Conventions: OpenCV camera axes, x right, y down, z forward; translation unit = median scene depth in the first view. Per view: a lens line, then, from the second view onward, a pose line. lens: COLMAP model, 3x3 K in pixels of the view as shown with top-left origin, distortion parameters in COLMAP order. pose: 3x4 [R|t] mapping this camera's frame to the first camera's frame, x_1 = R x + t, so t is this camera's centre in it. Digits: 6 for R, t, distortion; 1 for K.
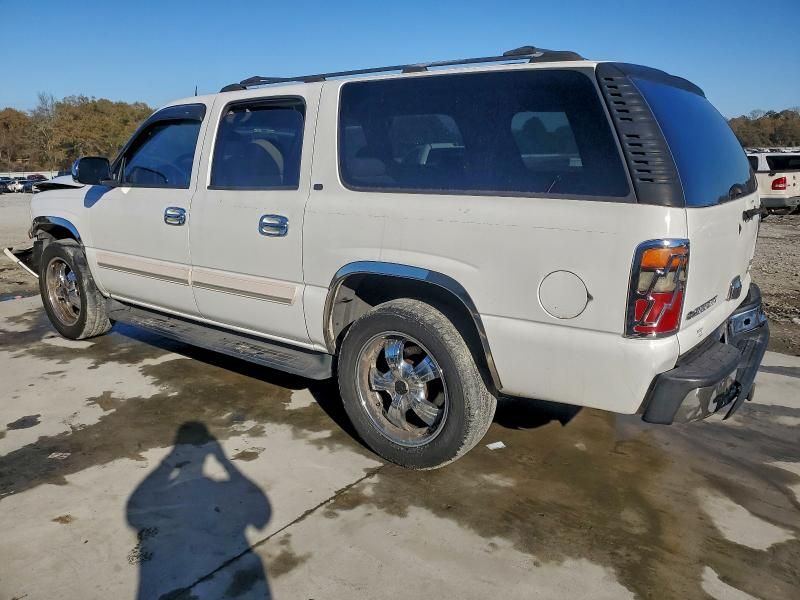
lens RADIAL K [[610.9, 0, 388.2], [0, 610.9, 298.3], [0, 0, 1]] dist [0.007179, 0.010957]
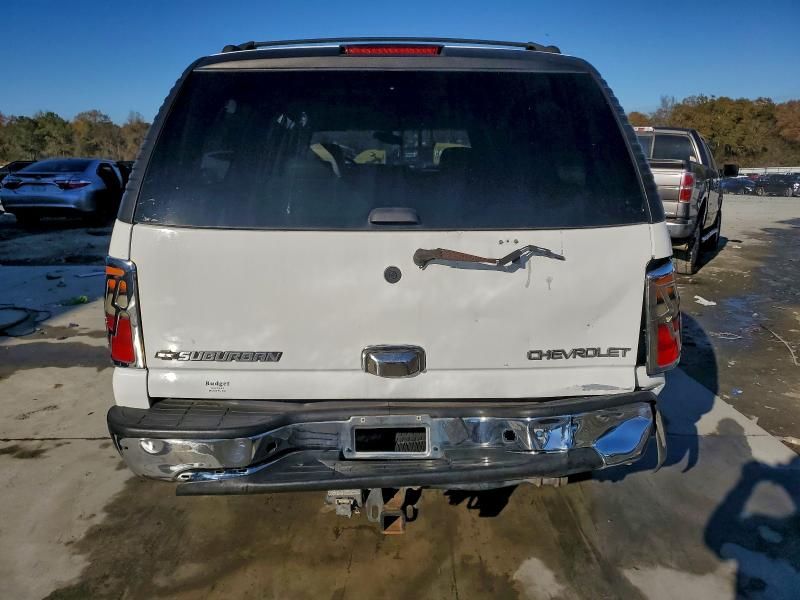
lens RADIAL K [[610.9, 0, 388.2], [0, 610.9, 298.3], [0, 0, 1]] dist [0.007179, 0.010957]
pose [[0.623345, 0.182699, -0.760304, 1.176784], [-0.182569, 0.979453, 0.085678, -0.150482], [0.760335, 0.085401, 0.643892, 0.631192]]
